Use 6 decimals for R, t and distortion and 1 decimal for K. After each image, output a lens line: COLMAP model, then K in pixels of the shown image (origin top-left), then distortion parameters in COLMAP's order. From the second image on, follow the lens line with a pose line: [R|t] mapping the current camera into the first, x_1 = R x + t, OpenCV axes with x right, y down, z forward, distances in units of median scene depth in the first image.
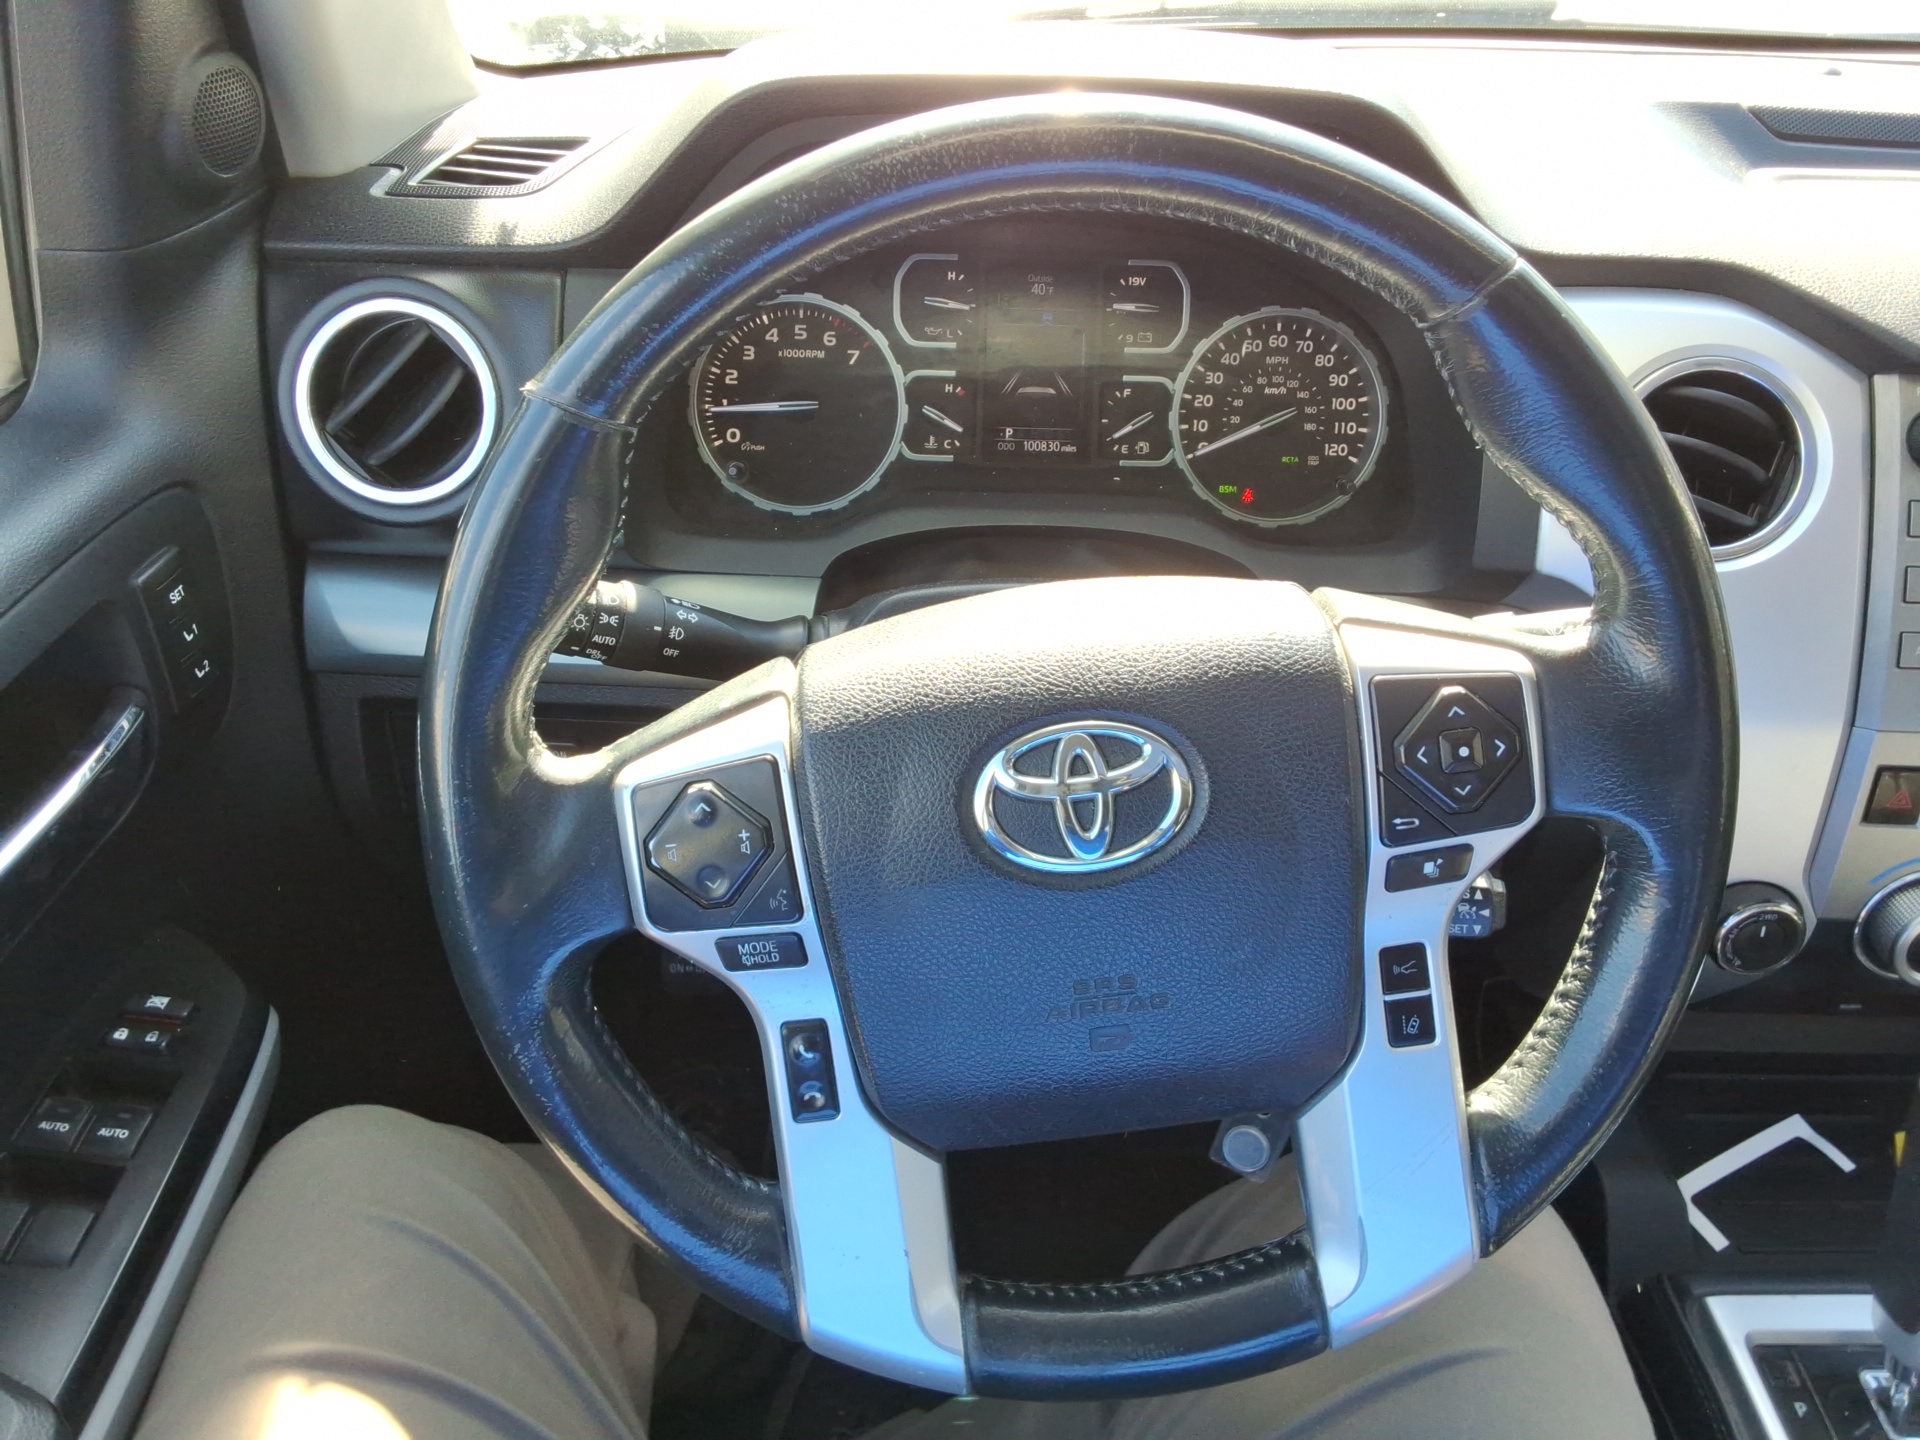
lens RADIAL K [[1545.1, 0, 963.4], [0, 1545.1, 708.9], [0, 0, 1]] dist [0.123704, -0.186200]
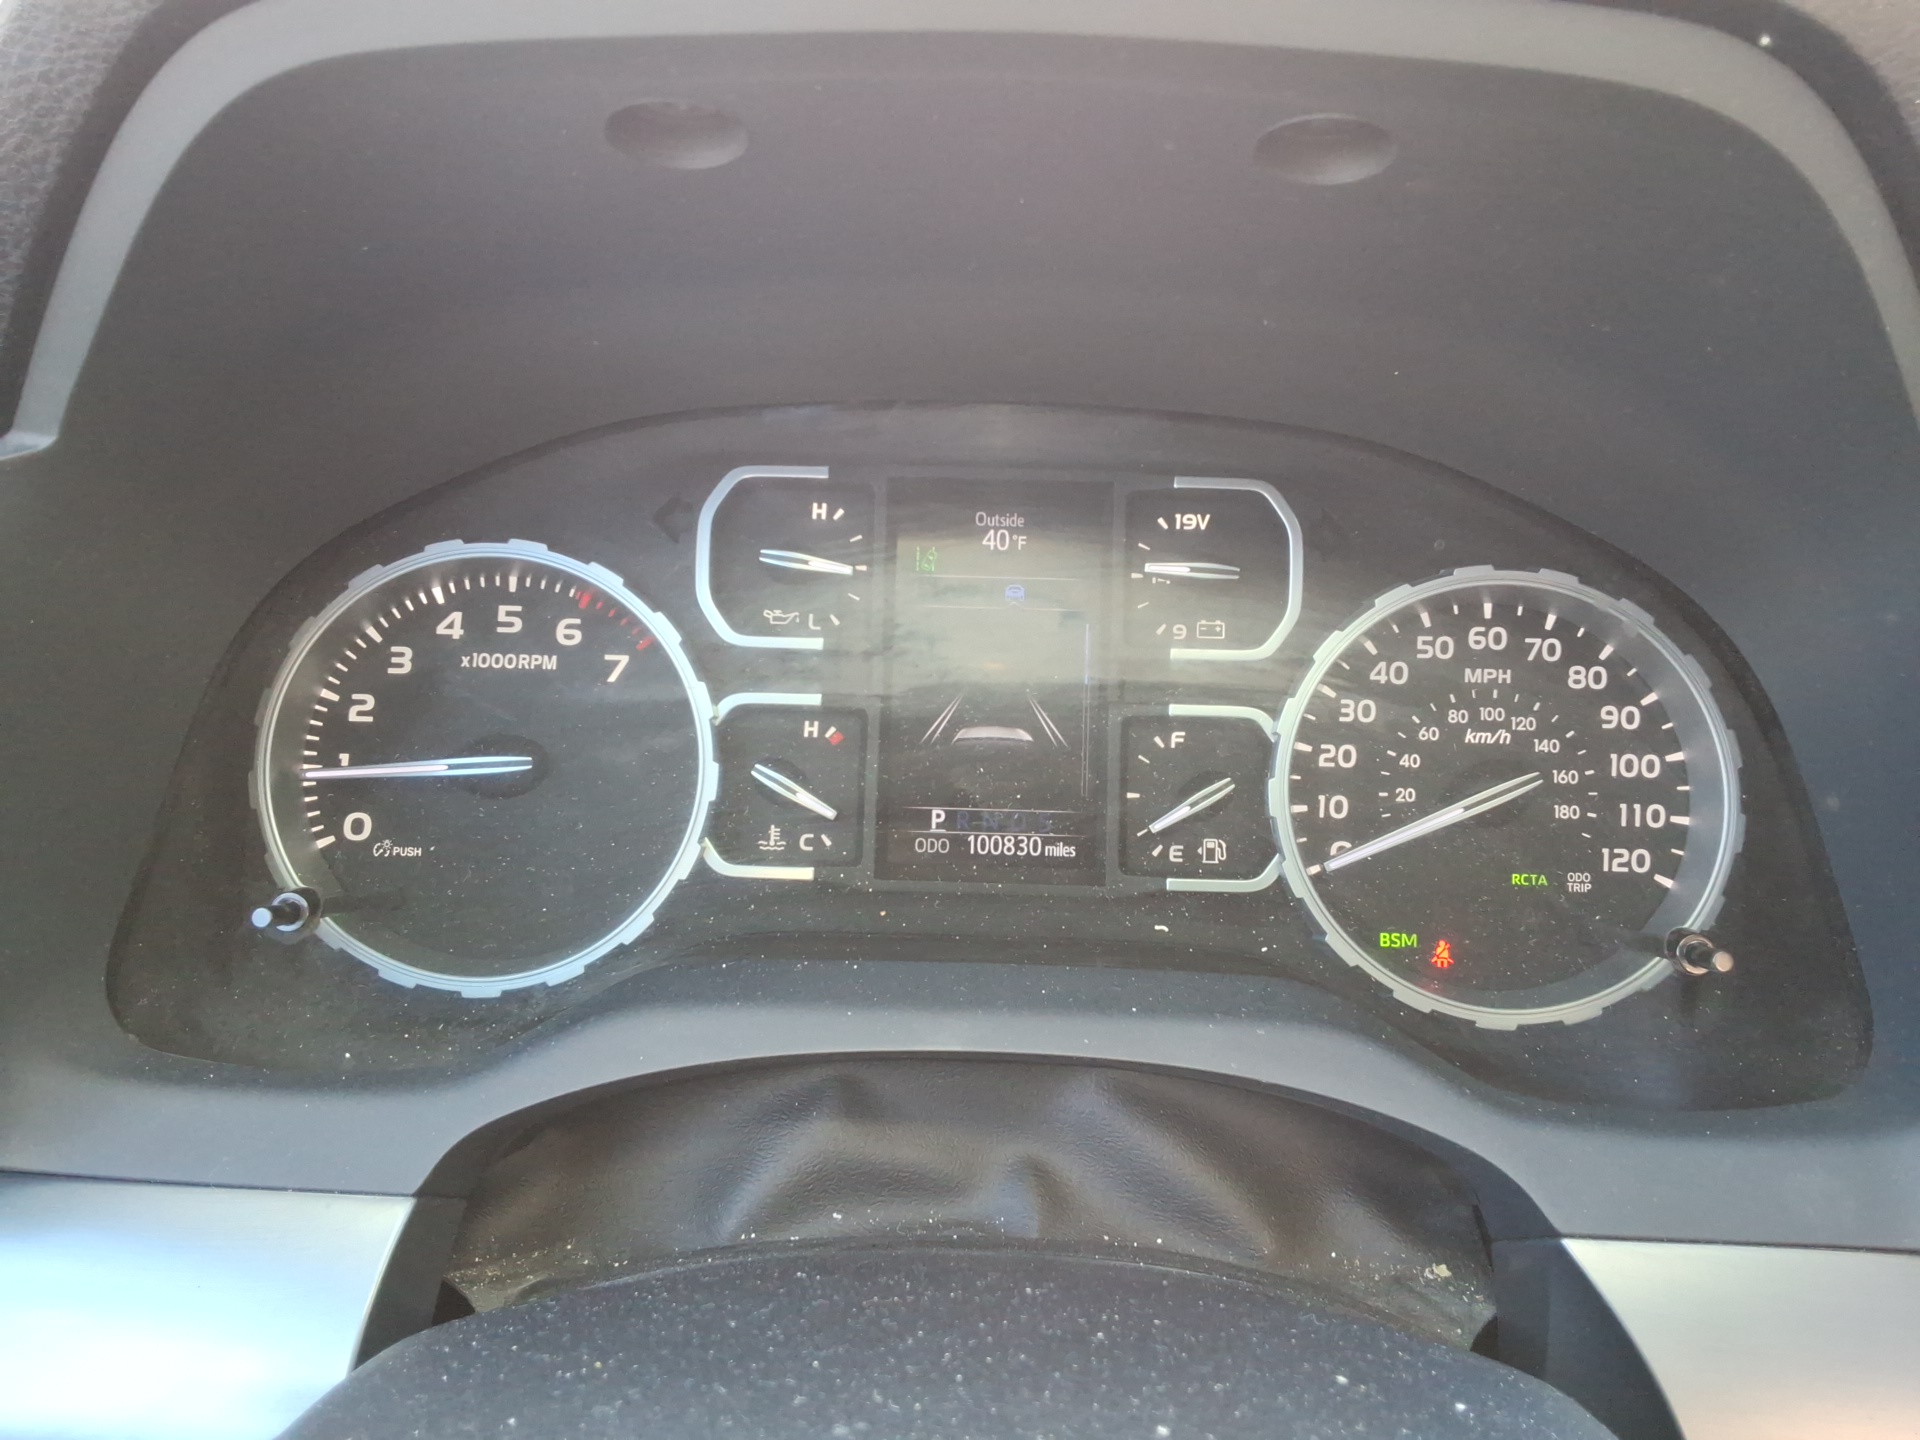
lens RADIAL K [[1545.1, 0, 963.4], [0, 1545.1, 708.9], [0, 0, 1]] dist [0.123704, -0.186200]
pose [[0.999853, 0.000191, -0.017130, 0.046946], [-0.003905, 0.976157, -0.217028, -0.107946], [0.016680, 0.217063, 0.976015, 0.527405]]
